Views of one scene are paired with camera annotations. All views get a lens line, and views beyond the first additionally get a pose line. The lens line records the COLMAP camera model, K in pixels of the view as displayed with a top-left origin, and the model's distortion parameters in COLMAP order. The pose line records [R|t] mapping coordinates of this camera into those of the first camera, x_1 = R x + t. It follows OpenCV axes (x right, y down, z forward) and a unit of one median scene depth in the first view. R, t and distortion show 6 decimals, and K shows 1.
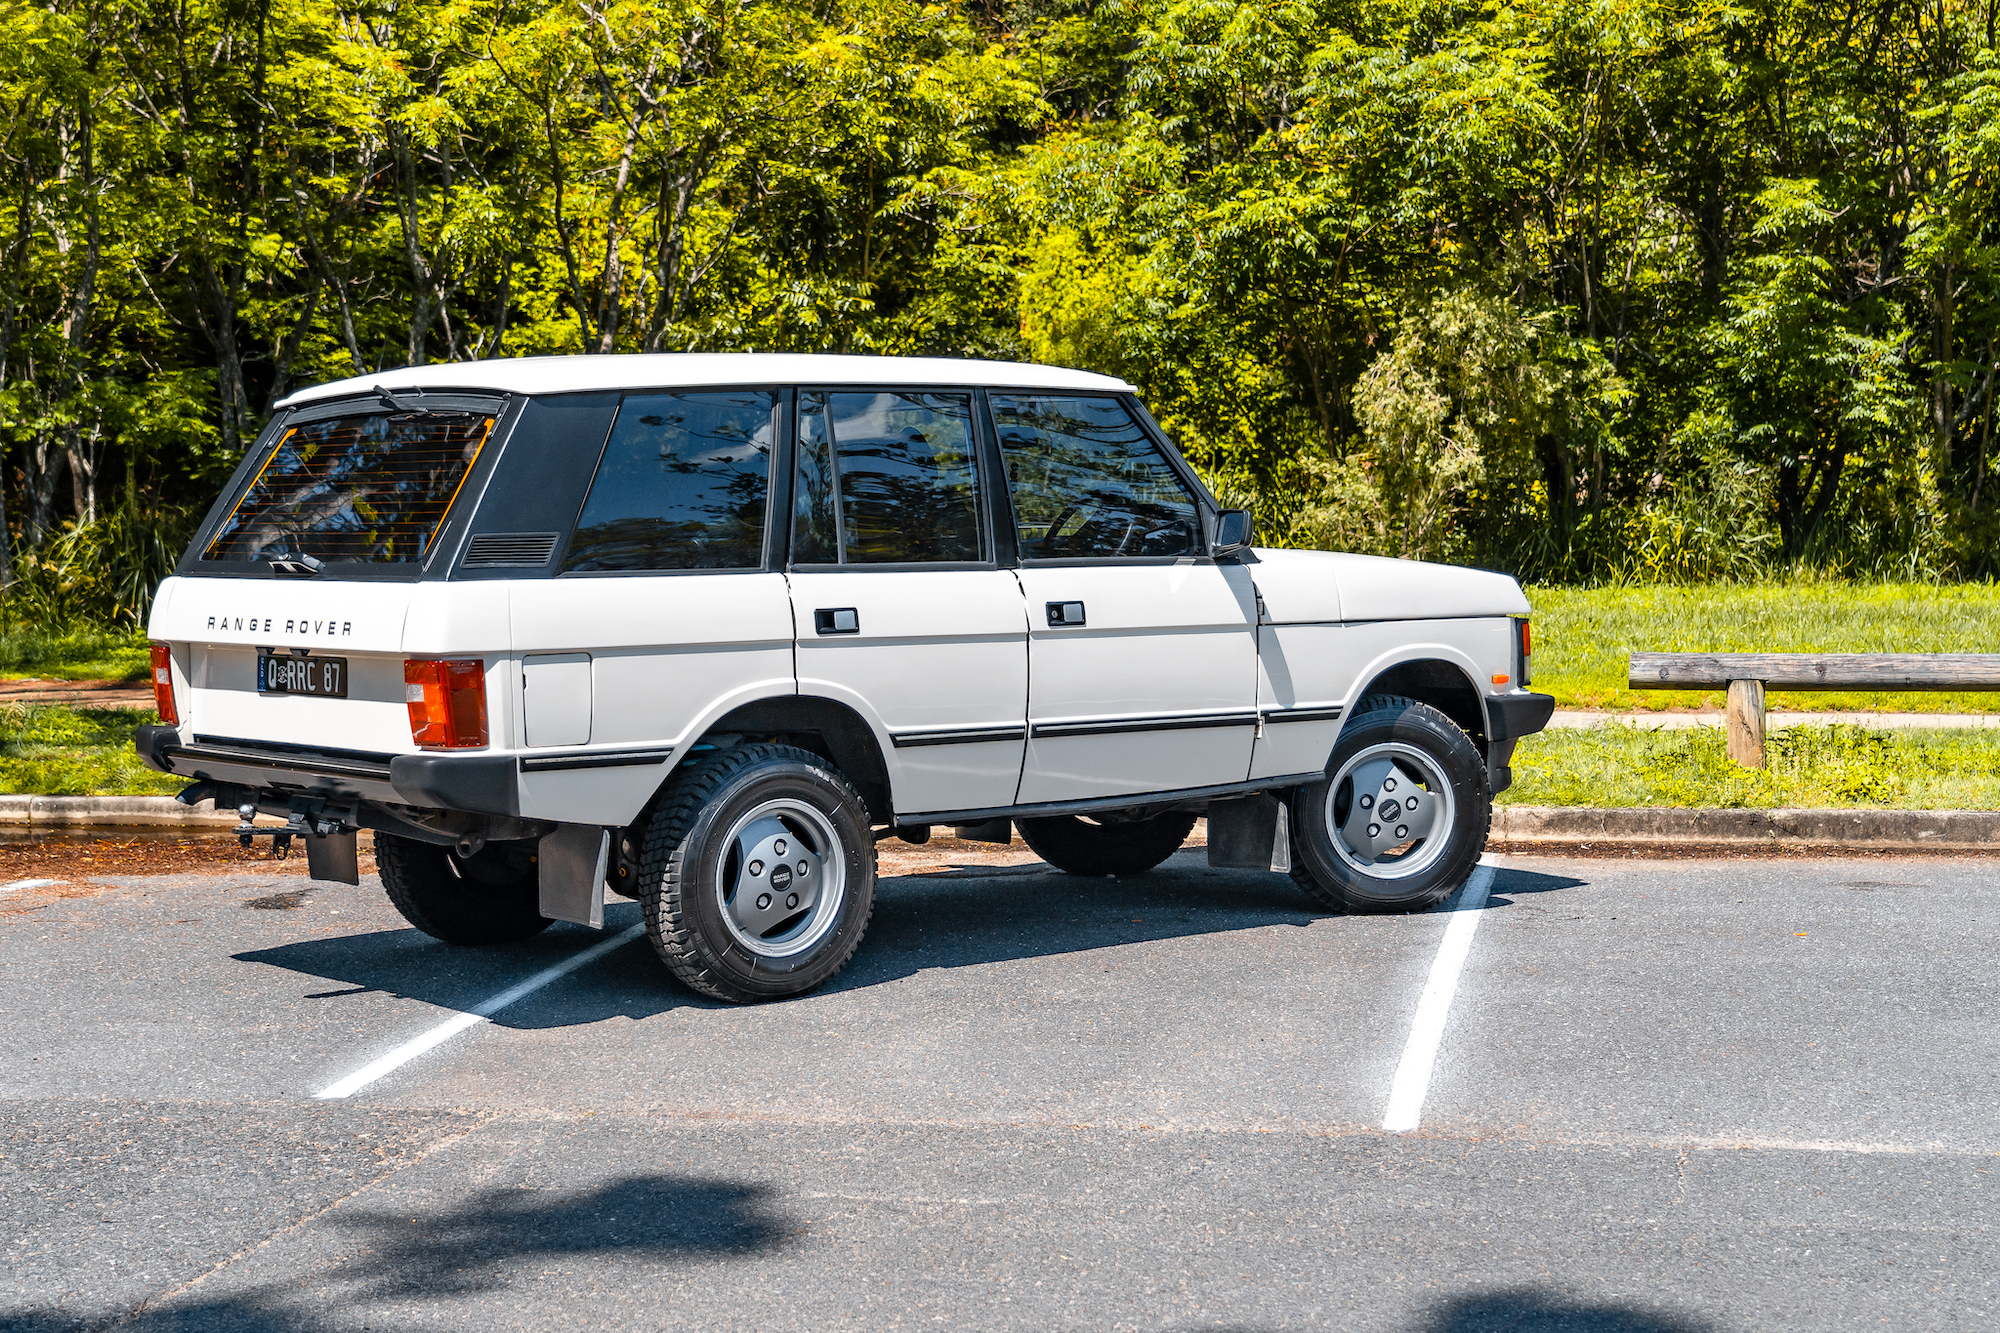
lens RADIAL K [[3282.6, 0, 984.3], [0, 3282.6, 651.1], [0, 0, 1]] dist [0.030447, 0.000000]
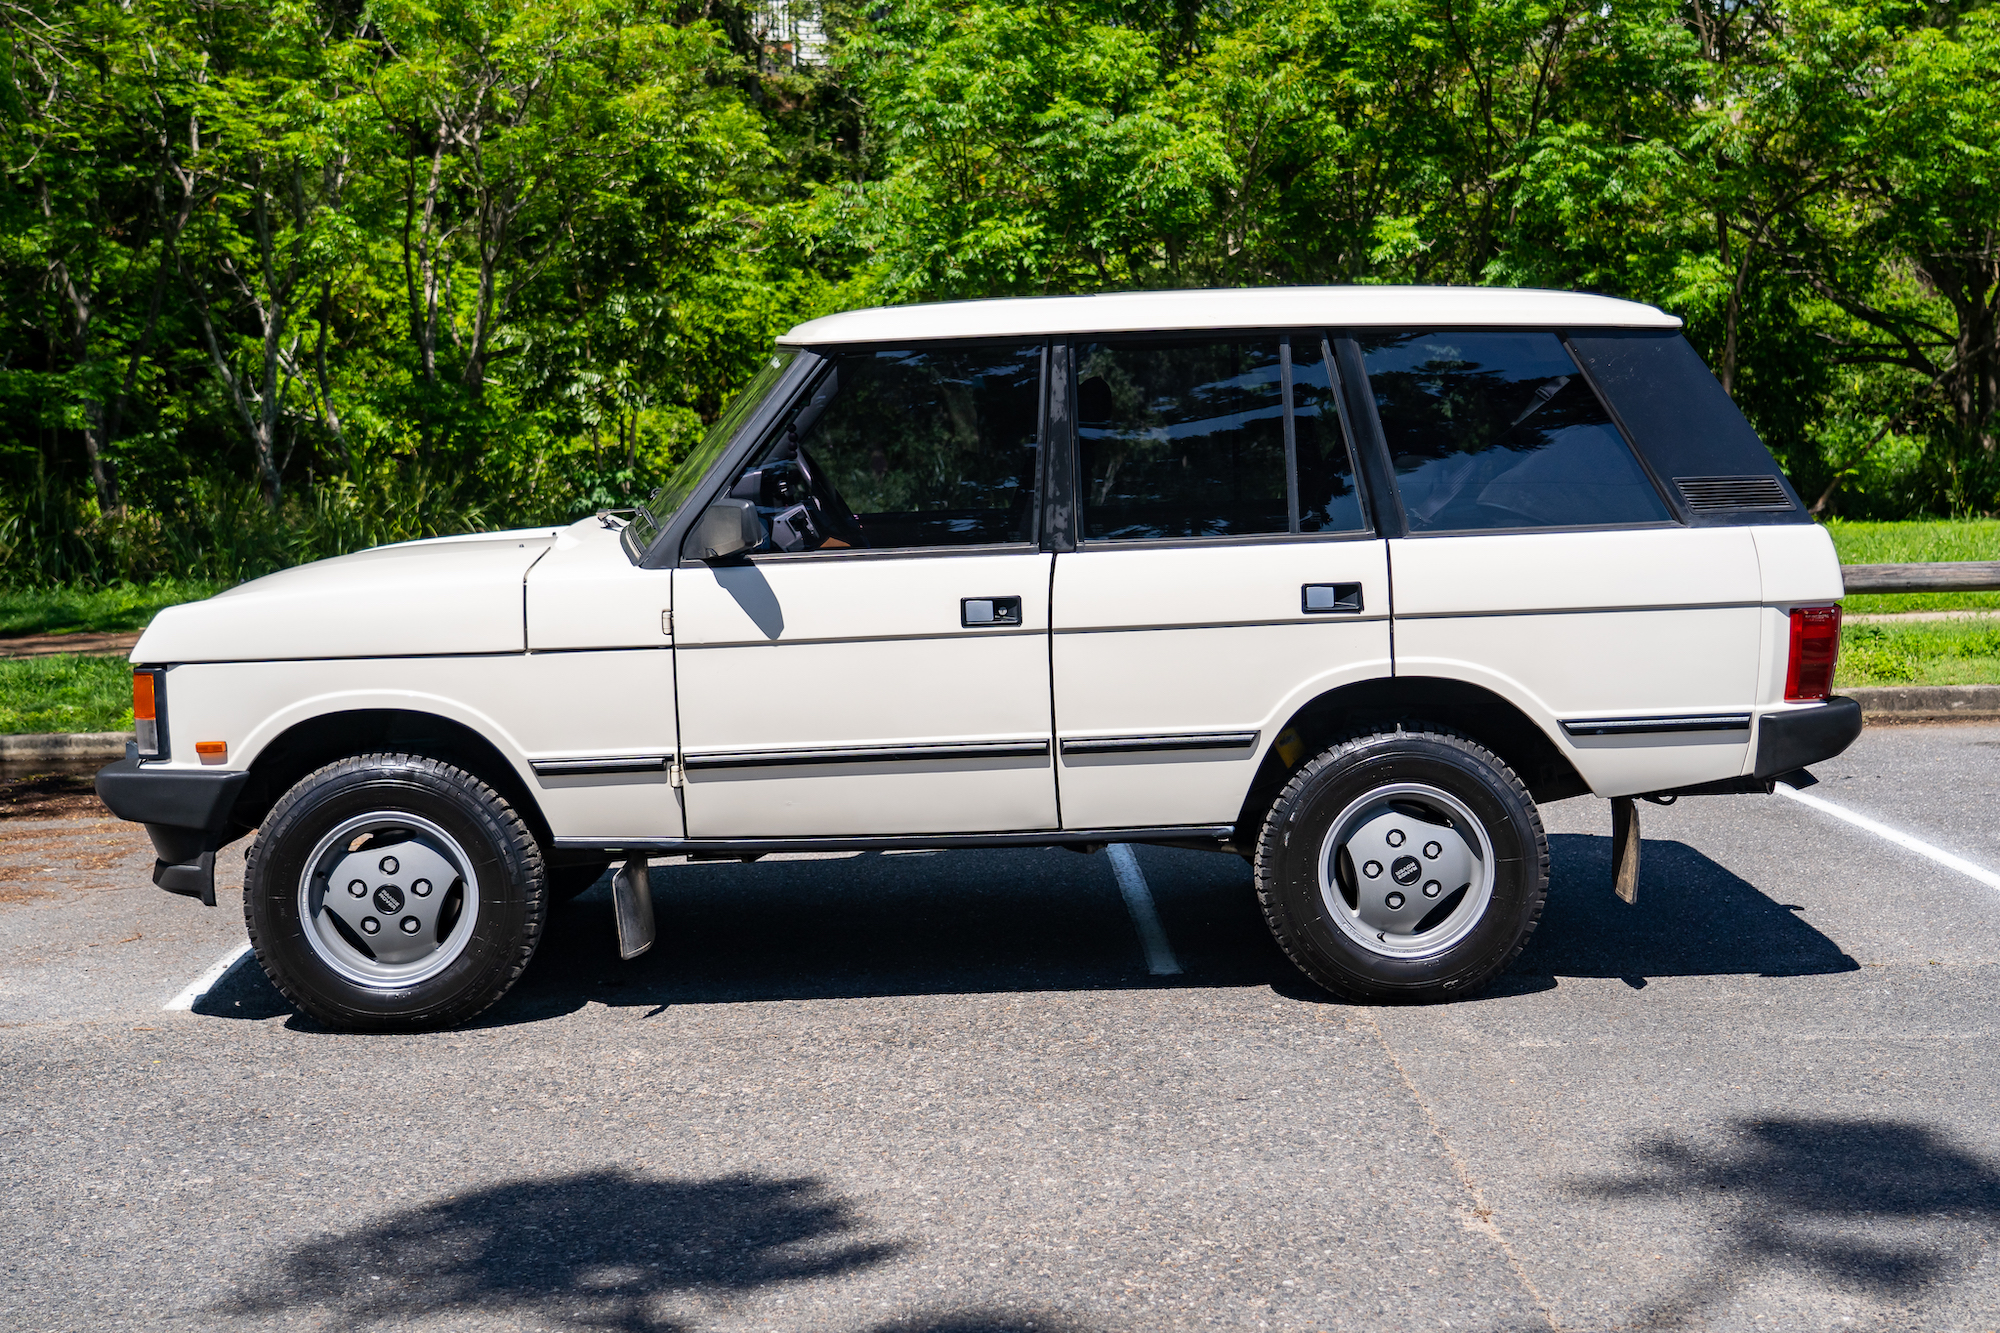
lens RADIAL K [[2551.0, 0, 1059.2], [0, 2551.0, 624.4], [0, 0, 1]] dist [0.115148, 0.000000]
pose [[0.974011, -0.025189, 0.225096, -0.331810], [0.023412, 0.999670, 0.010561, 0.007982], [-0.225288, -0.005016, 0.974279, 0.139714]]
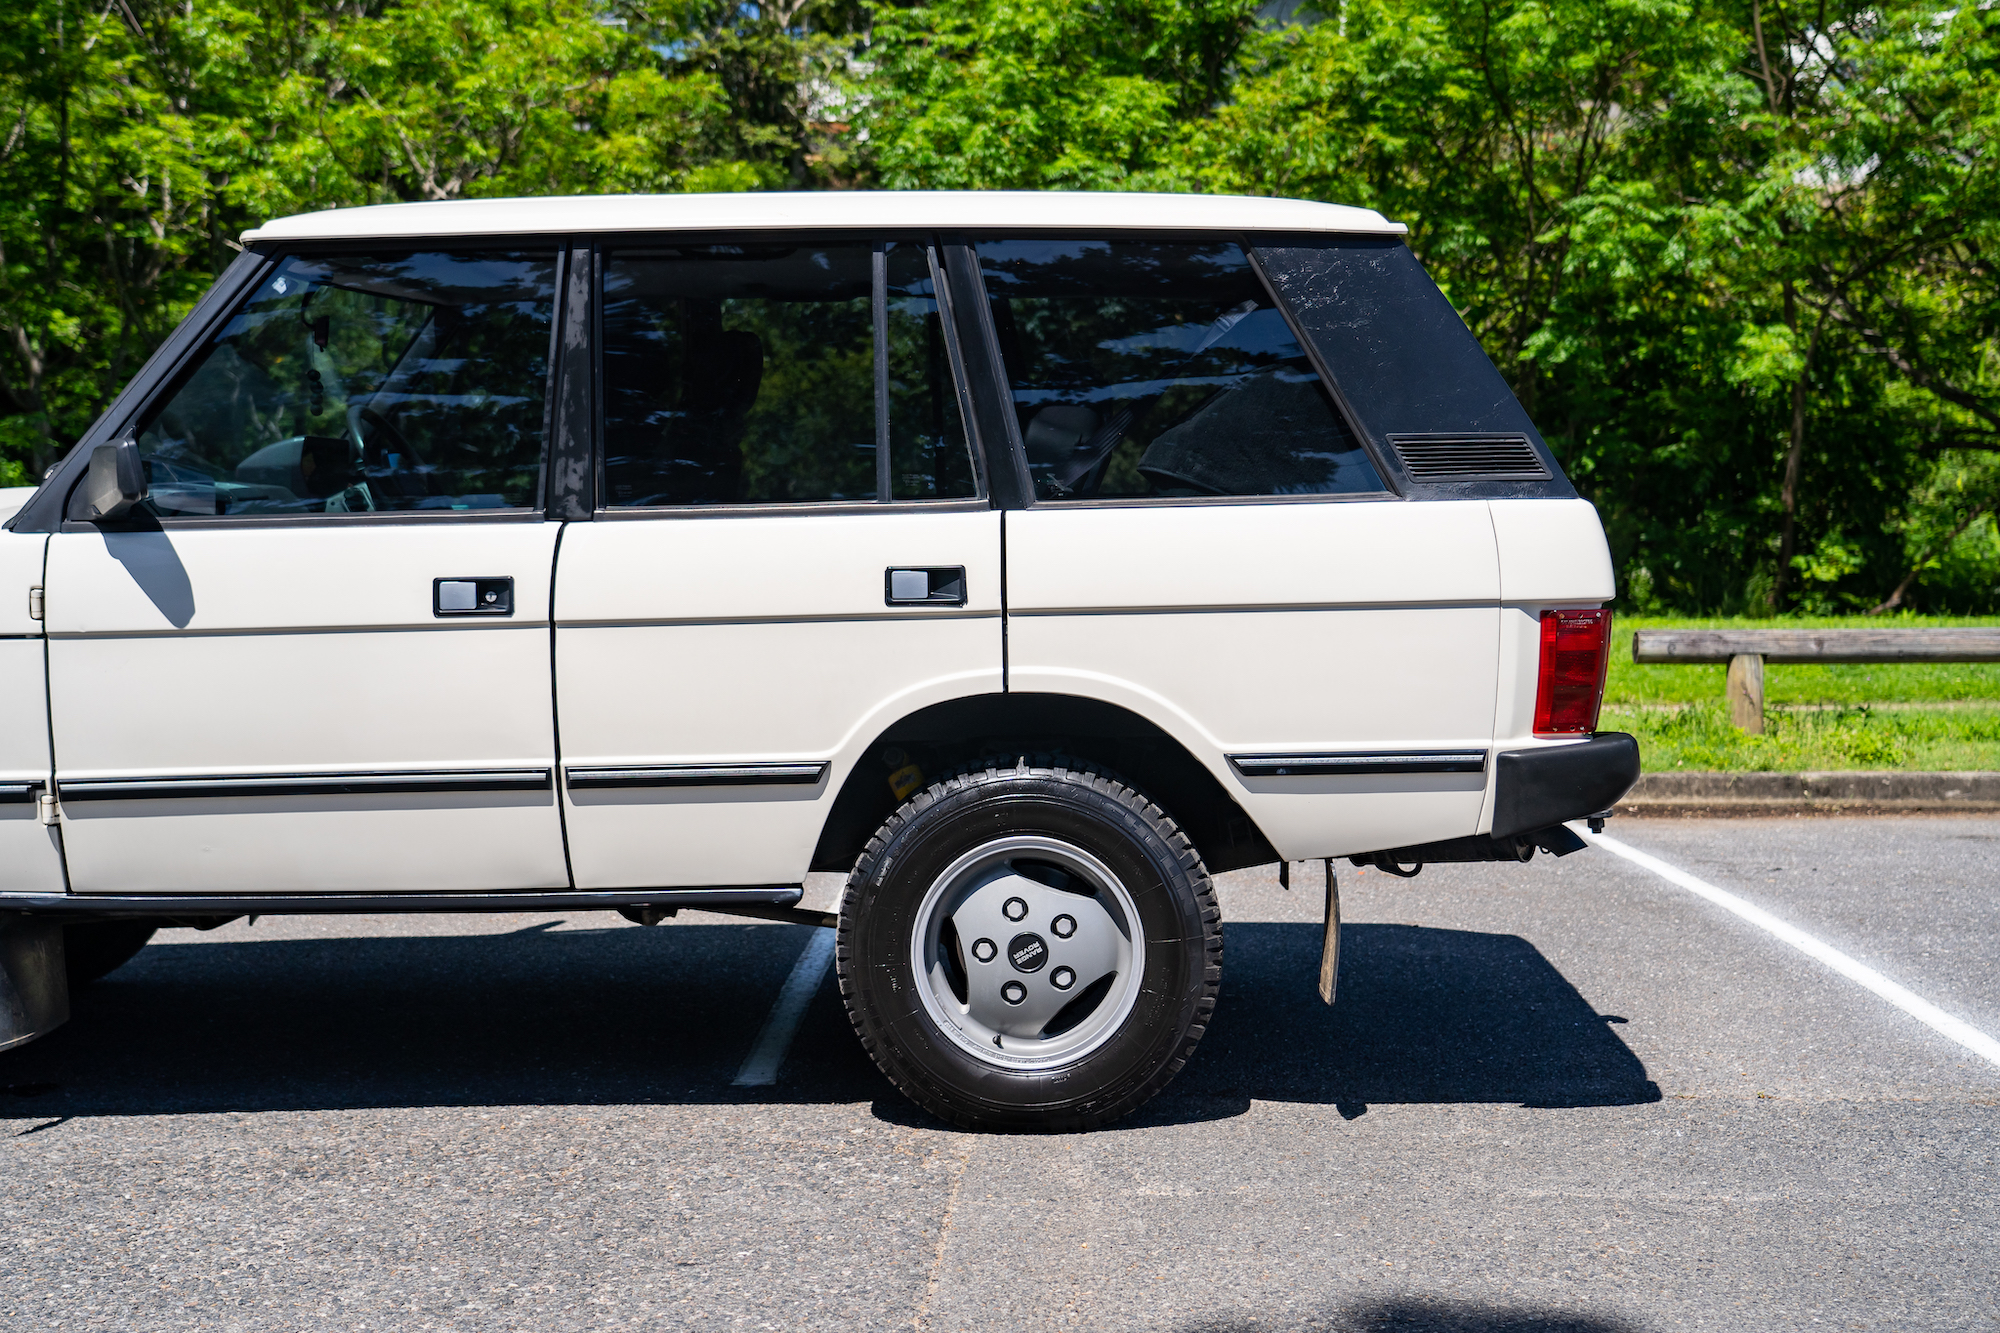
lens RADIAL K [[2571.2, 0, 1011.7], [0, 2571.2, 677.0], [0, 0, 1]] dist [0.174718, 0.000000]
pose [[0.985566, -0.003911, 0.169247, -0.191843], [0.005872, 0.999921, -0.011086, 0.031434], [-0.169190, 0.011920, 0.985511, 0.264073]]
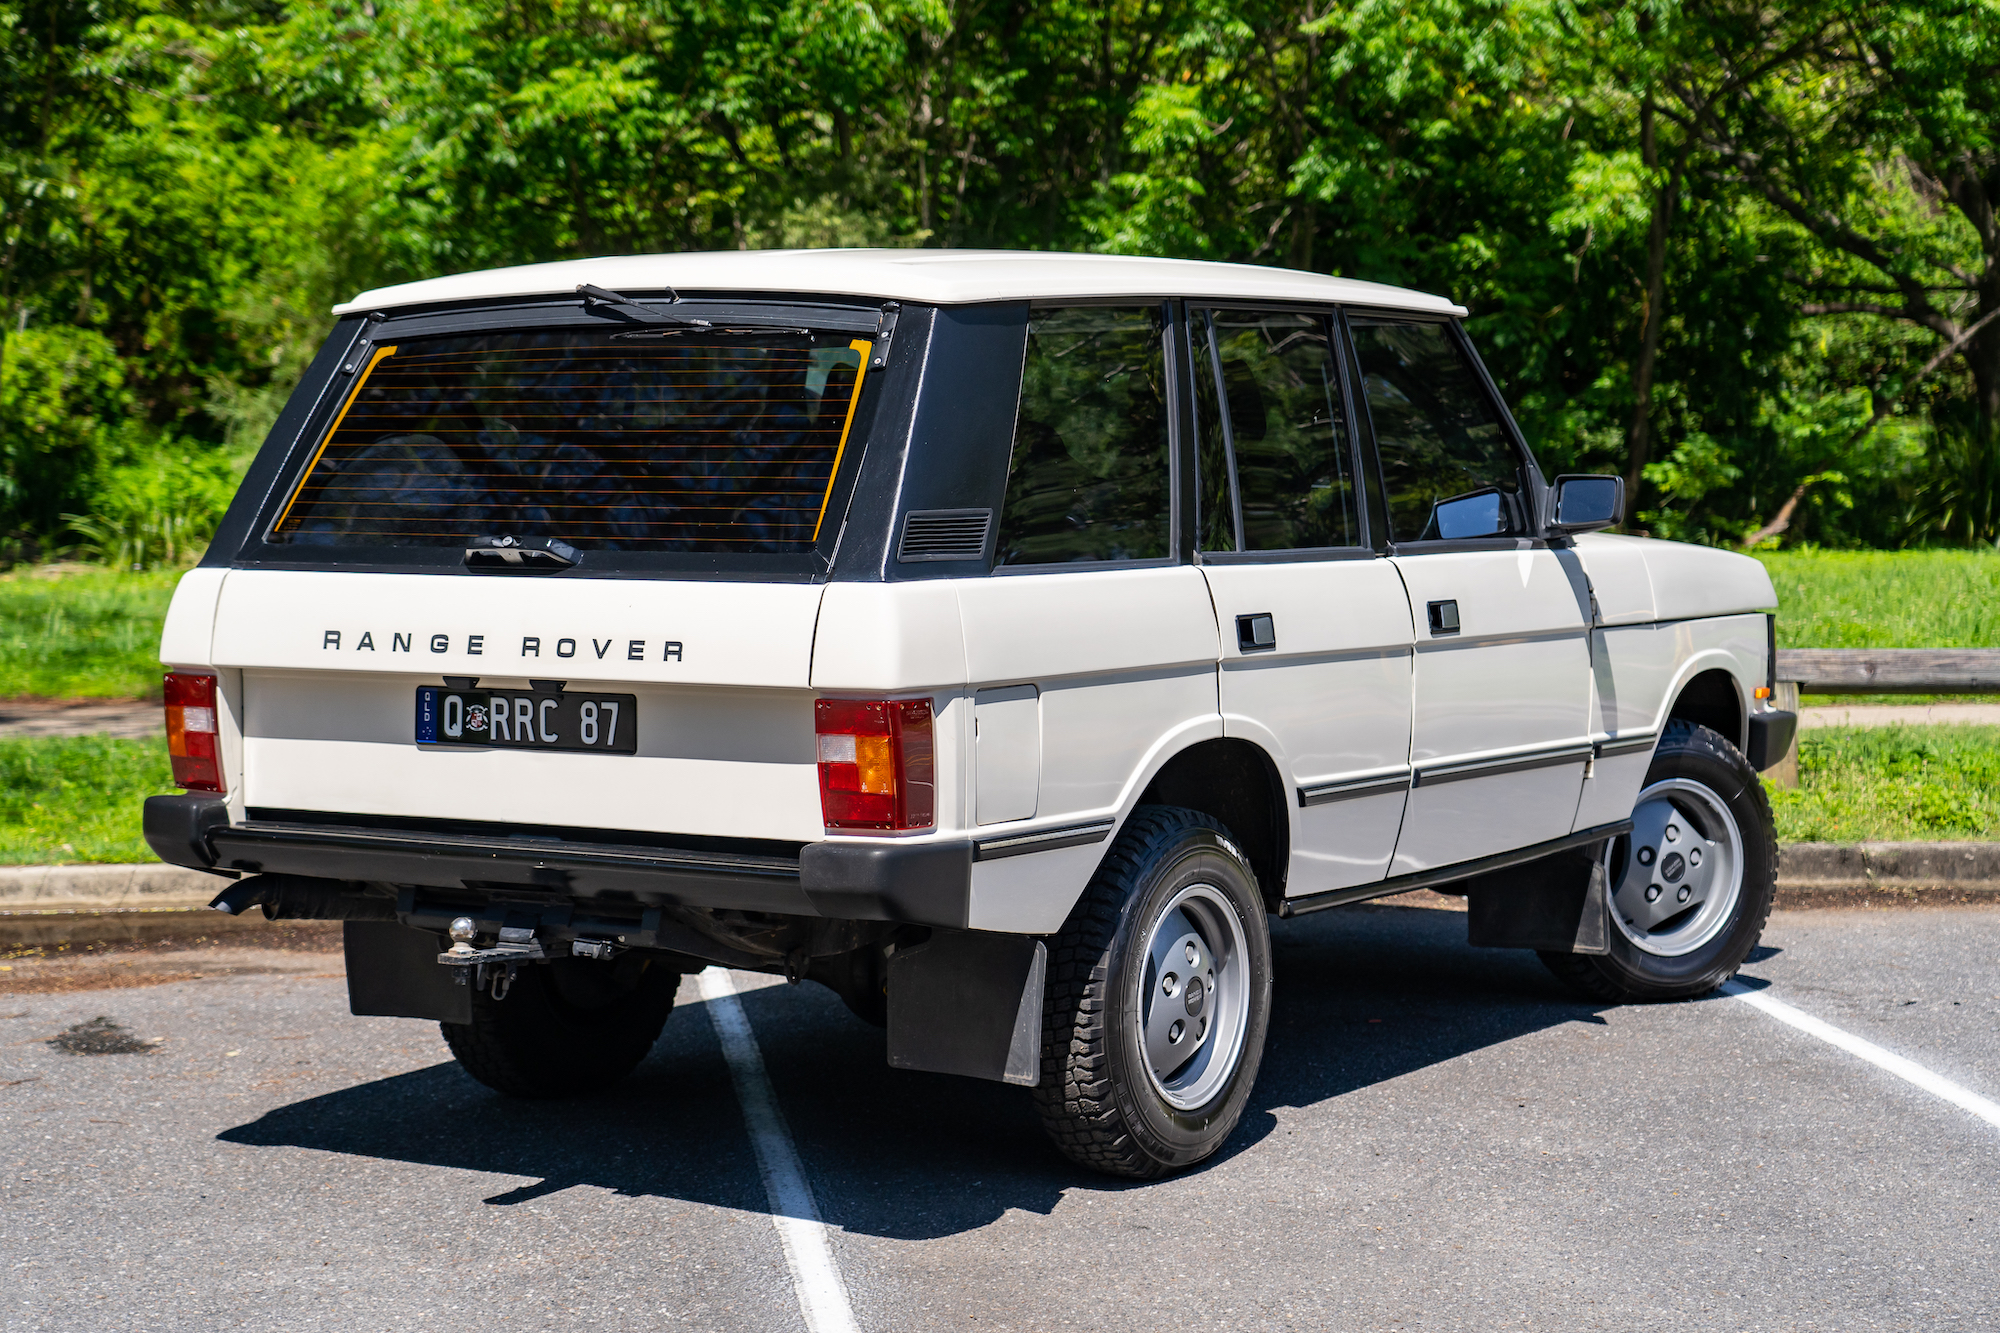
lens RADIAL K [[3674.7, 0, 973.7], [0, 3674.7, 641.9], [0, 0, 1]] dist [0.388449, 0.000000]
pose [[0.951841, -0.007172, 0.306507, -0.313171], [0.004945, 0.999955, 0.008040, -0.012409], [-0.306551, -0.006137, 0.951834, 0.232111]]
